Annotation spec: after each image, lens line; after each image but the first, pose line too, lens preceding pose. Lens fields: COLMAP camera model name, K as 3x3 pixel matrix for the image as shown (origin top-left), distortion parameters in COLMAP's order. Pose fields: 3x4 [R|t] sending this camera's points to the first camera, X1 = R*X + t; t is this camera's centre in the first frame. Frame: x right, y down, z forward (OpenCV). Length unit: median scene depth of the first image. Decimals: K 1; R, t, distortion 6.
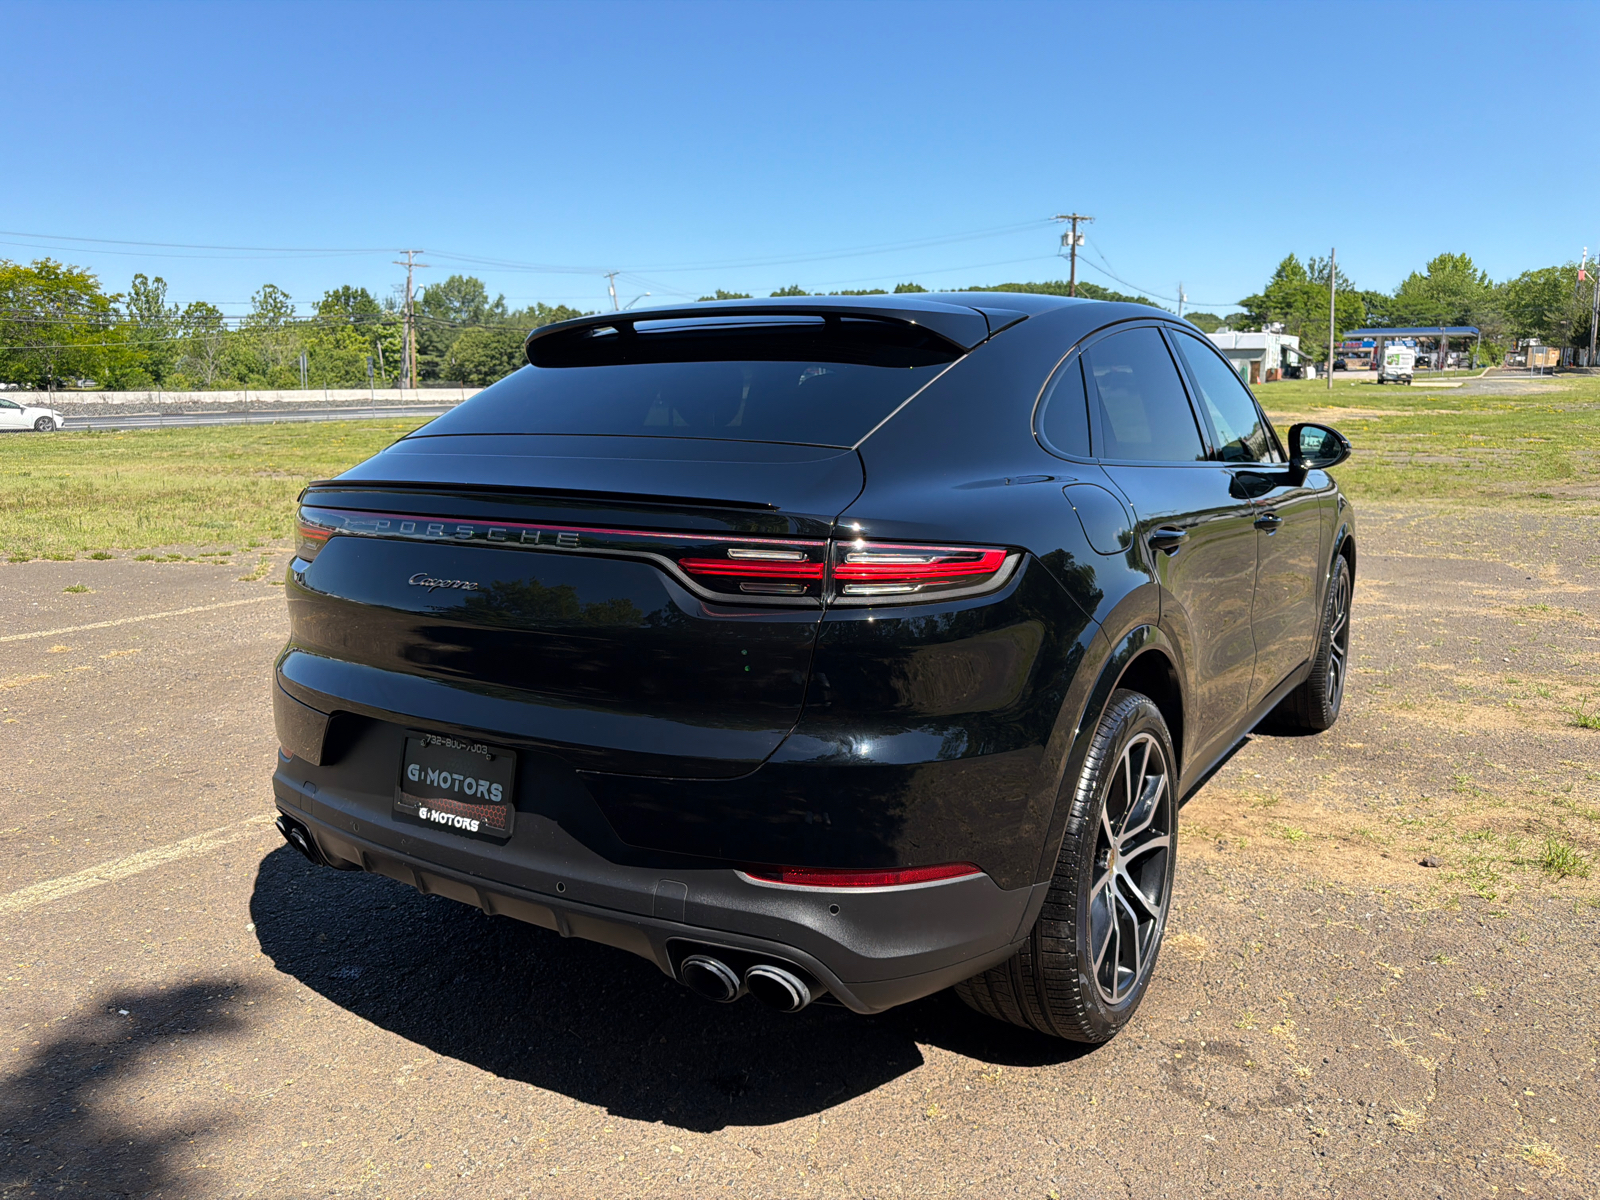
lens RADIAL K [[1149.2, 0, 793.0], [0, 1149.2, 605.1], [0, 0, 1]] dist [0.043979, -0.061979]
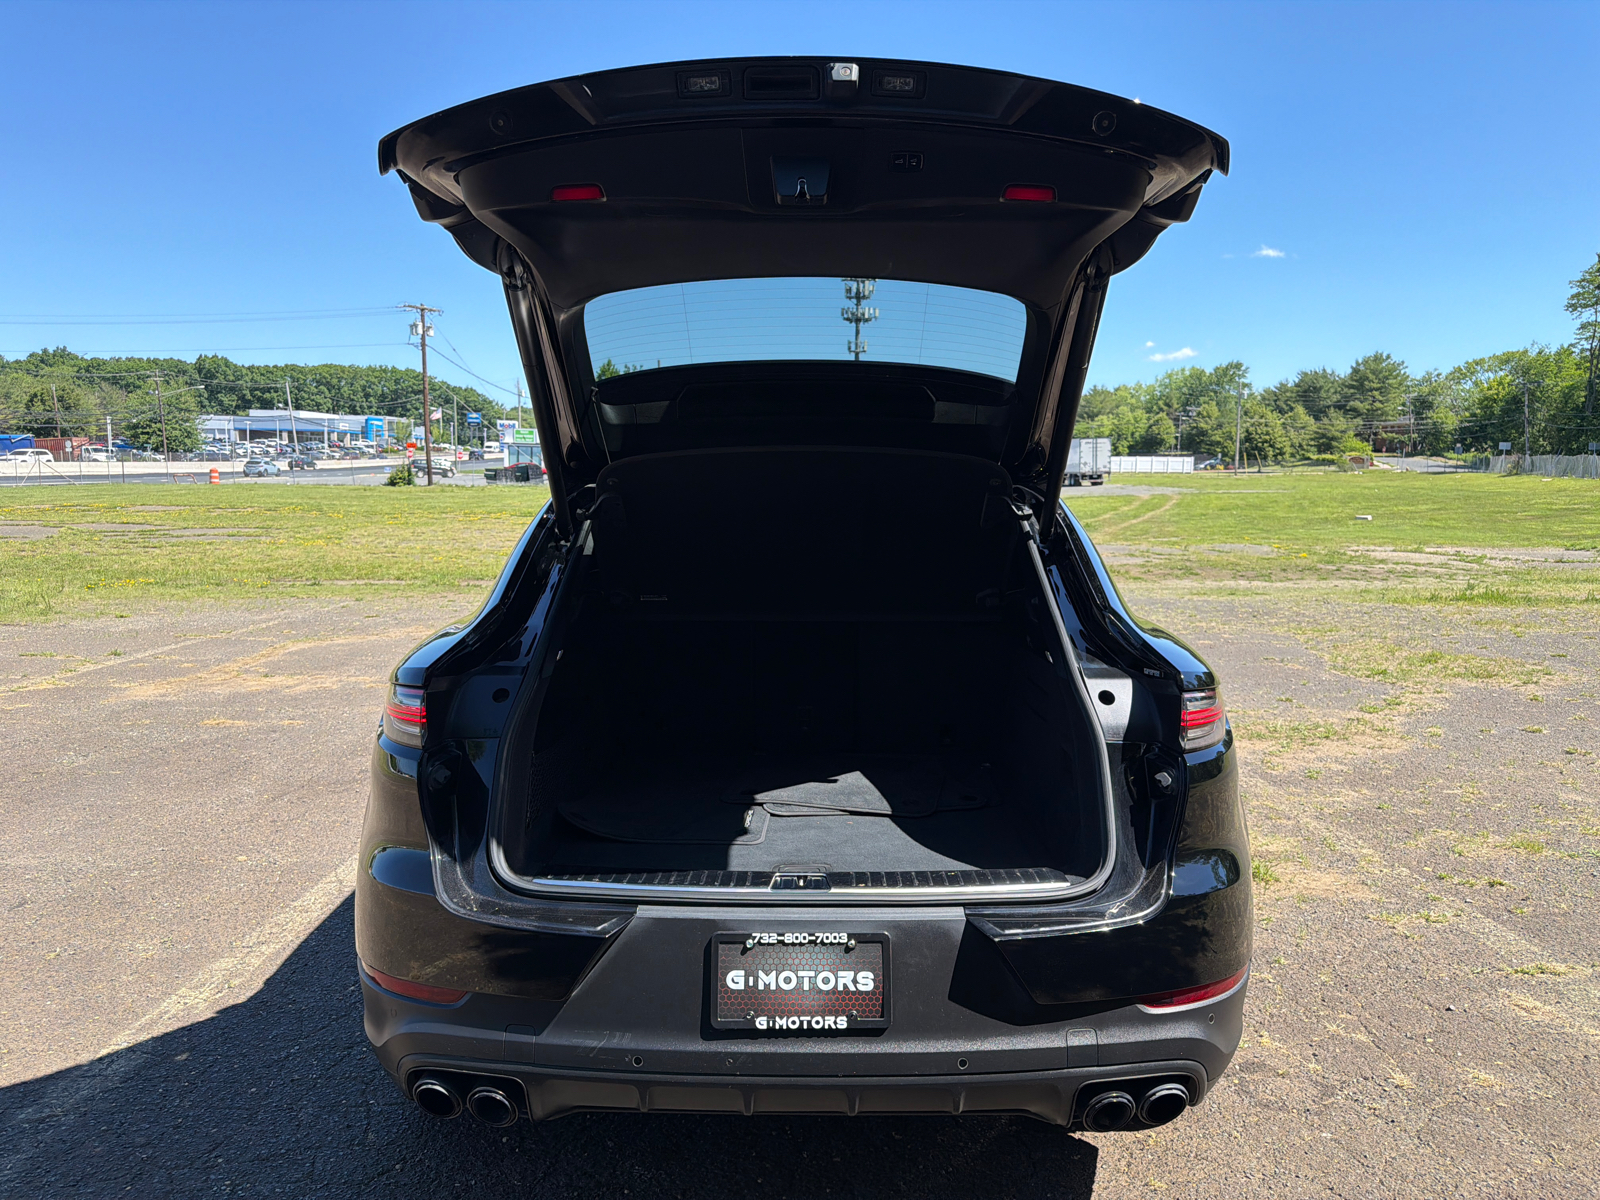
lens RADIAL K [[1154.5, 0, 816.5], [0, 1154.5, 601.8], [0, 0, 1]] dist [0.034198, -0.050656]
pose [[0.842414, -0.042523, 0.537150, -0.762827], [0.084364, 0.994996, -0.053540, -0.099510], [-0.532185, 0.090419, 0.841786, 0.172029]]
